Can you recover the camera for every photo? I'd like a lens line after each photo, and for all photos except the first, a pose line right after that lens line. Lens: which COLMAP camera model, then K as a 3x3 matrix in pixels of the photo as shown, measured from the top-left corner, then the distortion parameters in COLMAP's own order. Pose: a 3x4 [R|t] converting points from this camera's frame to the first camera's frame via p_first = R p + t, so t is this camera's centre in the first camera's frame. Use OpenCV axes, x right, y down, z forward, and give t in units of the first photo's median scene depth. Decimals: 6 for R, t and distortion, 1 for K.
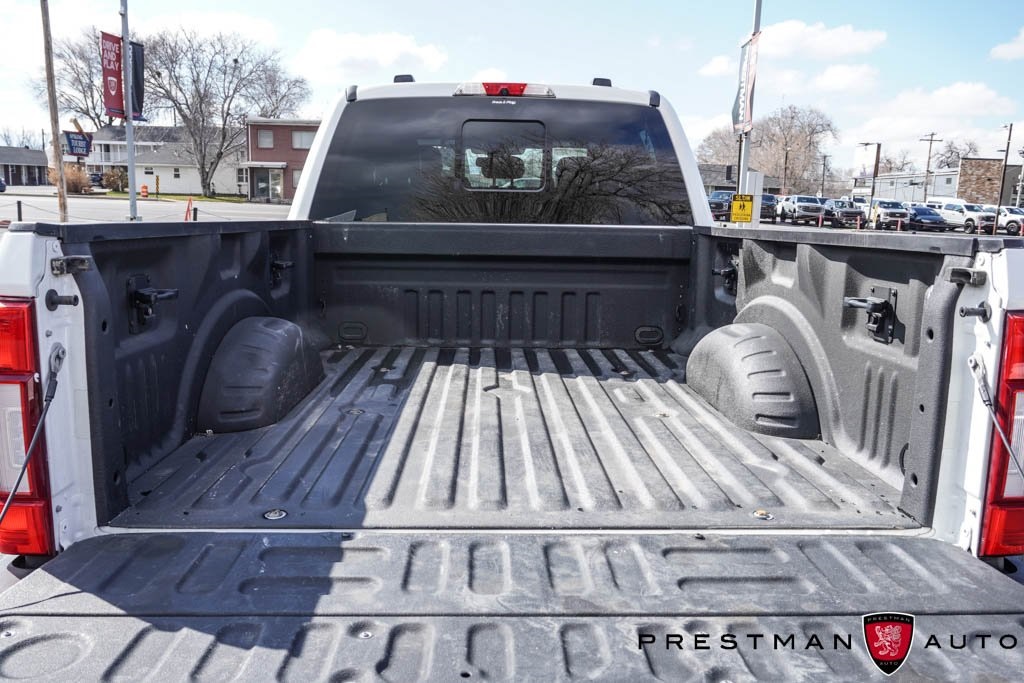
lens RADIAL K [[807.8, 0, 518.4], [0, 807.8, 347.9], [0, 0, 1]] dist [-0.026030, 0.015326]
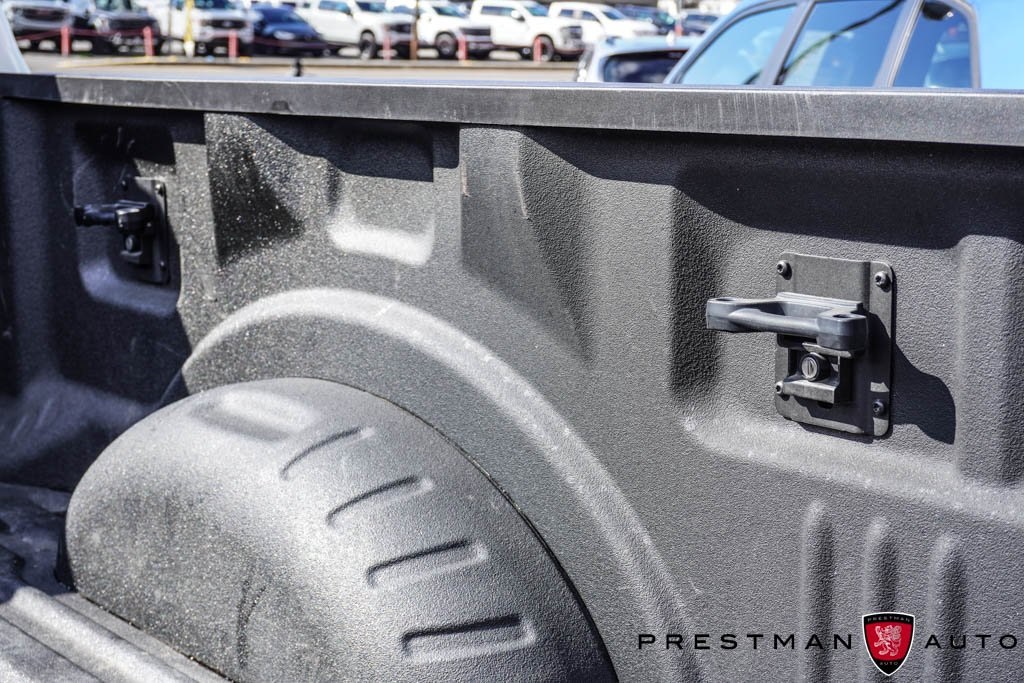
lens RADIAL K [[1902.4, 0, 508.8], [0, 1902.4, 341.6], [0, 0, 1]] dist [-0.024677, 0.000000]
pose [[0.829320, -0.109000, 0.548040, -0.035367], [0.109459, 0.993478, 0.031956, -0.049109], [-0.547948, 0.033486, 0.835842, 0.271959]]
